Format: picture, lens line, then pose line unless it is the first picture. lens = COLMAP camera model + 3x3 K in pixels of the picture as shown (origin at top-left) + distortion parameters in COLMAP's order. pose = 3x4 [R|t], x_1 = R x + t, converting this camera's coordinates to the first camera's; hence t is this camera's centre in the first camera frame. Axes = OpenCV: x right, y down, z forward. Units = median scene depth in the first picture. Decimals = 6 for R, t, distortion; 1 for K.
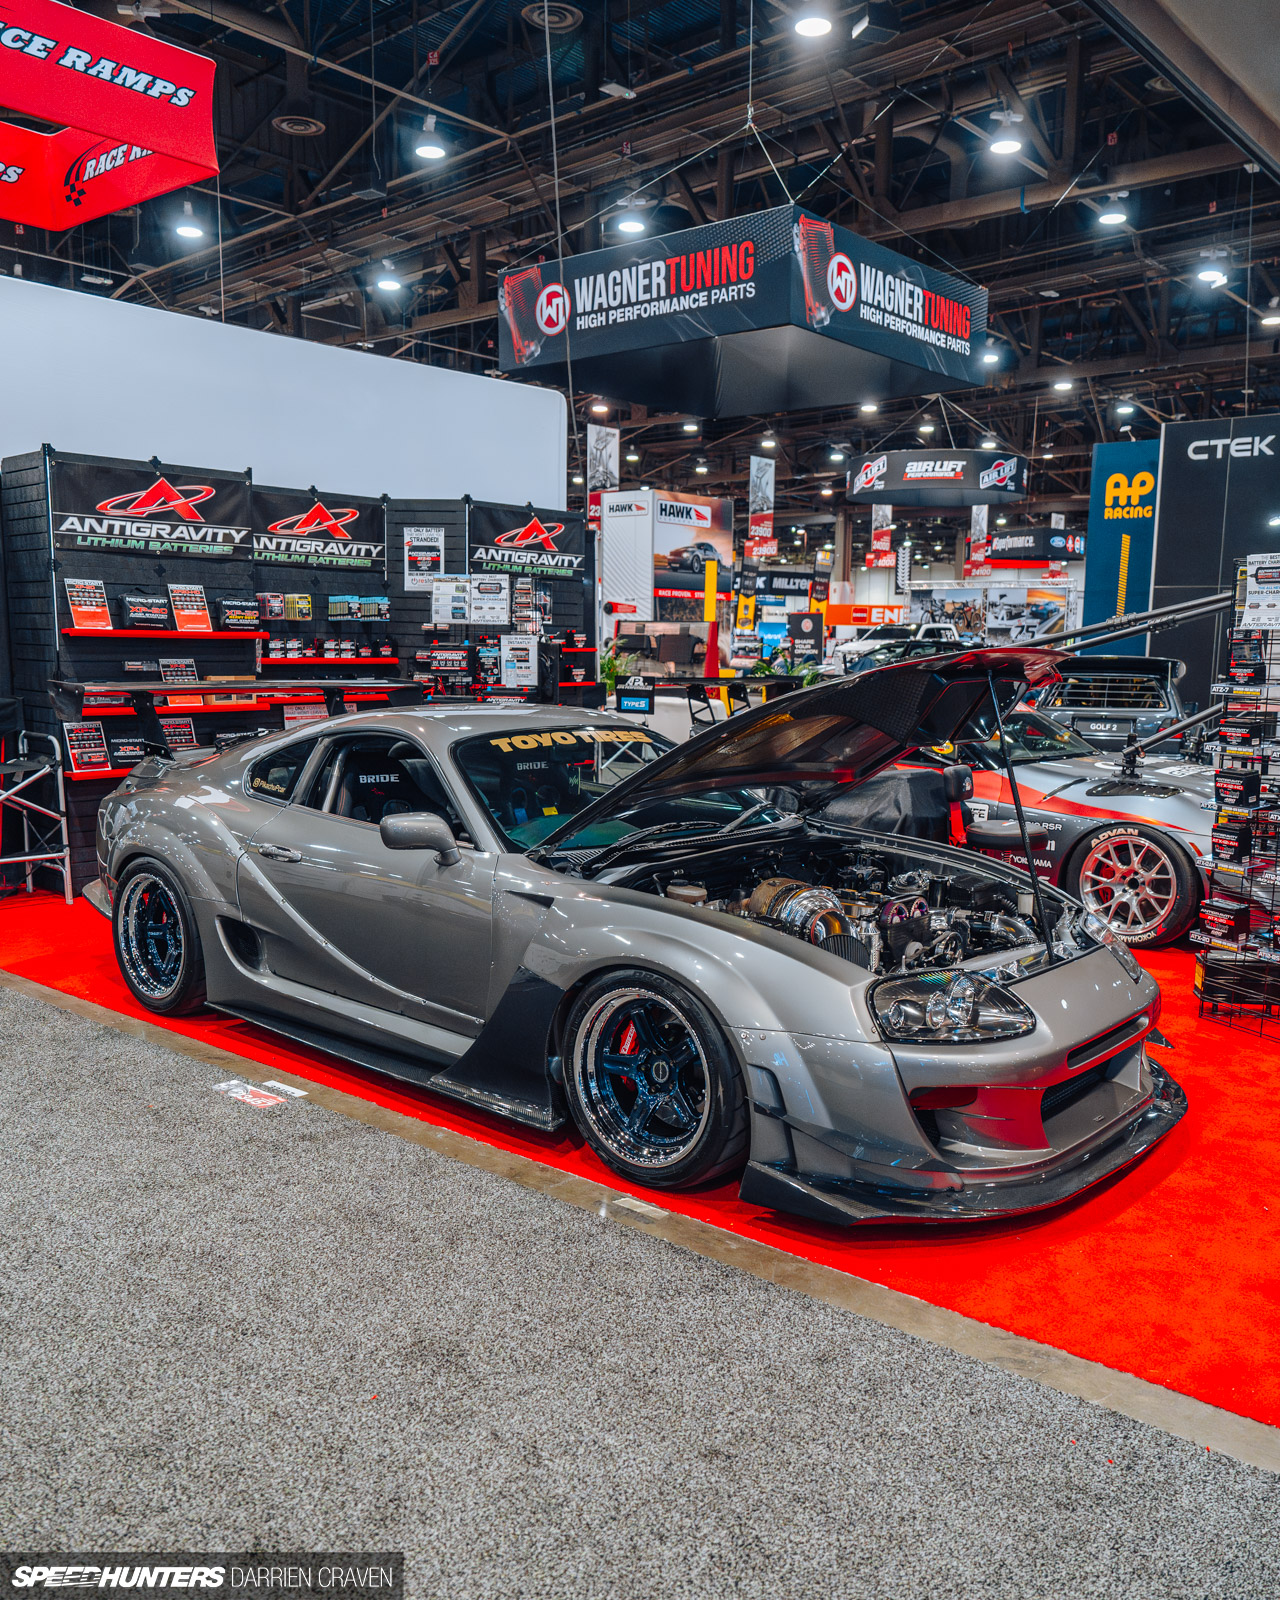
lens RADIAL K [[1270.6, 0, 686.7], [0, 1270.6, 834.0], [0, 0, 1]] dist [-0.002689, 0.003080]
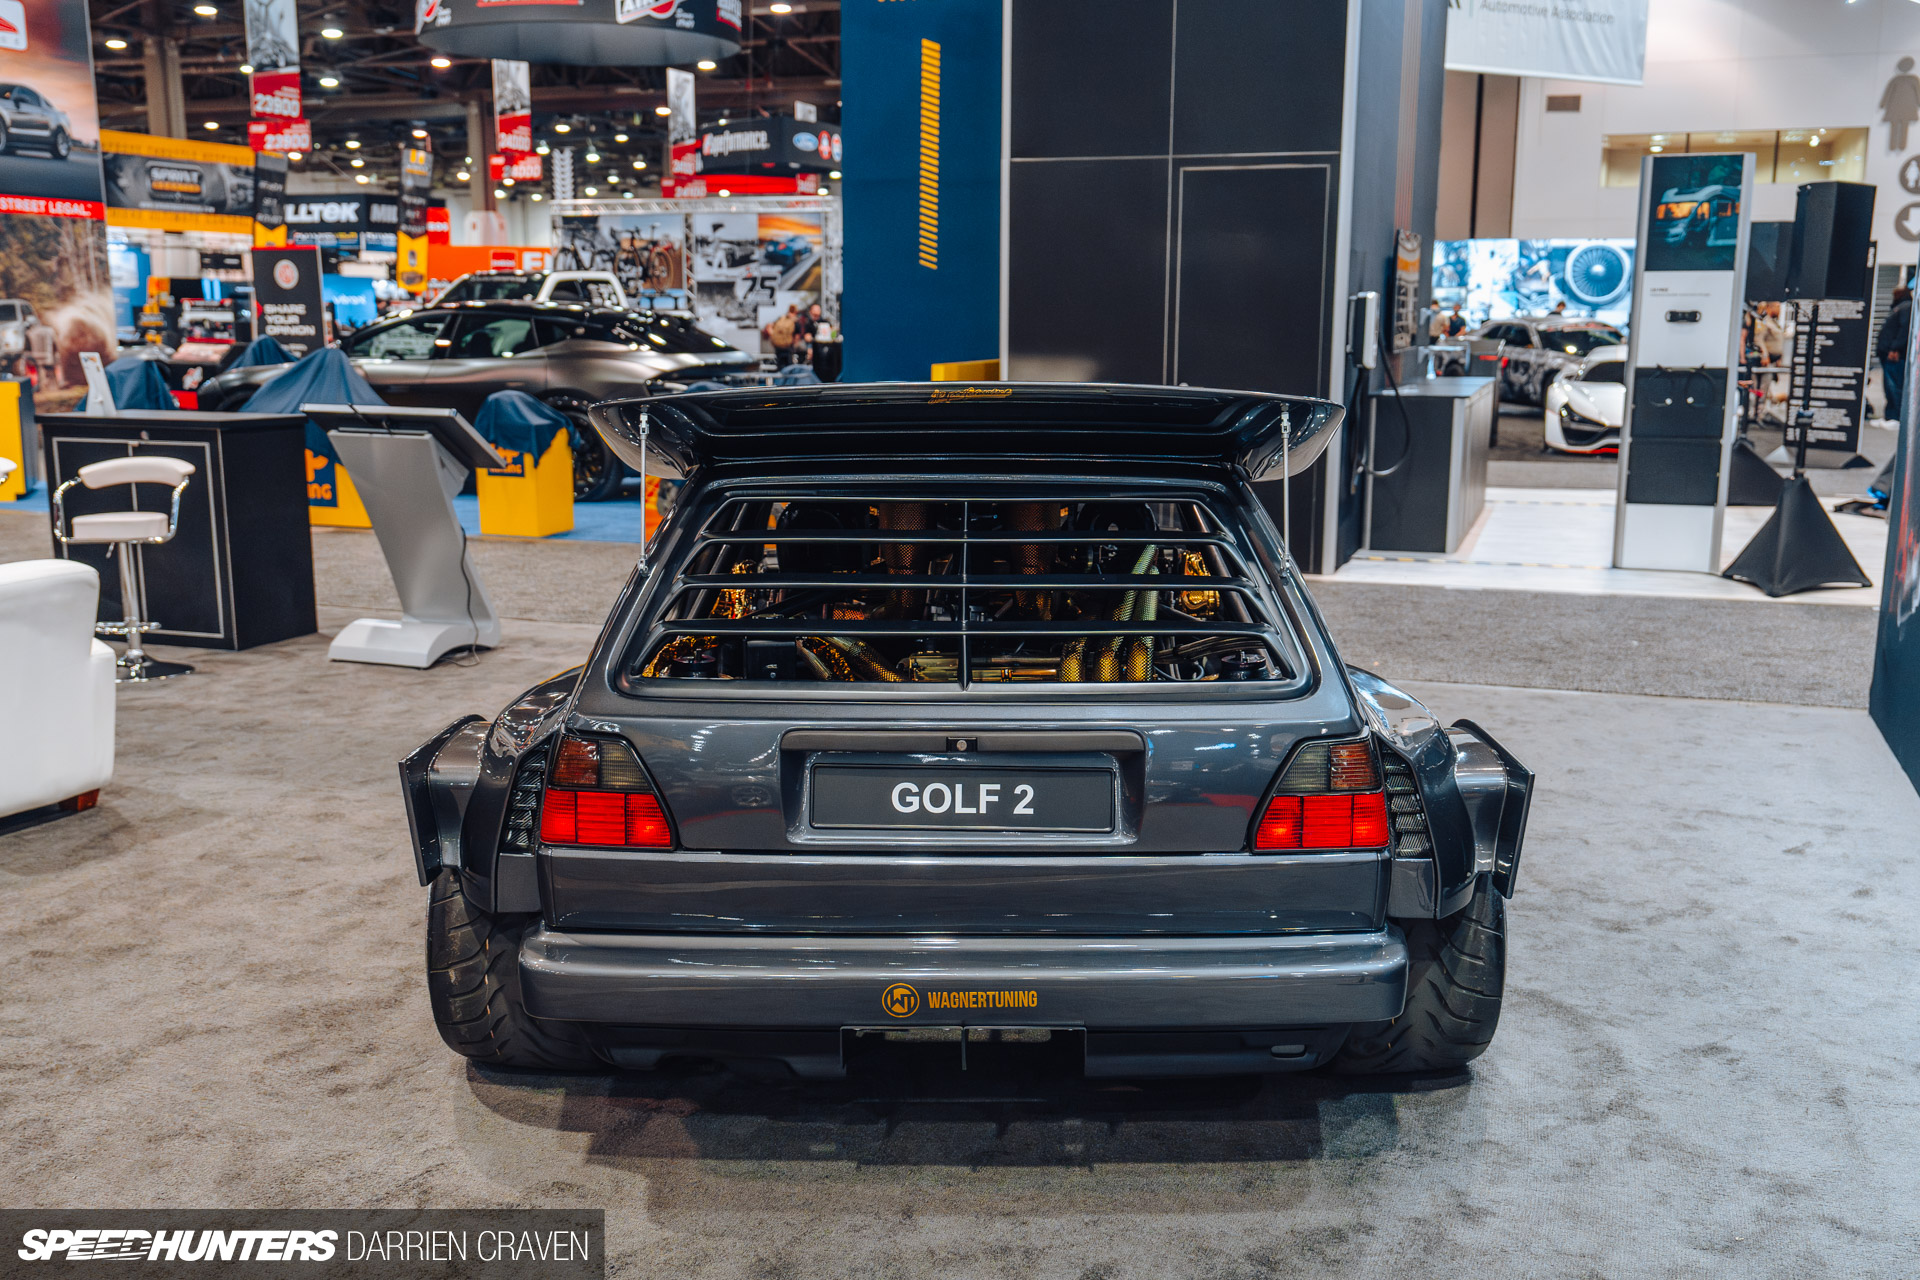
lens RADIAL K [[1702.5, 0, 958.8], [0, 1702.5, 641.3], [0, 0, 1]] dist [0.013080, 0.010355]
pose [[0.936792, -0.077742, 0.341140, 0.070395], [0.062660, 0.996517, 0.055026, -0.033375], [-0.344229, -0.030172, 0.938401, 0.220412]]
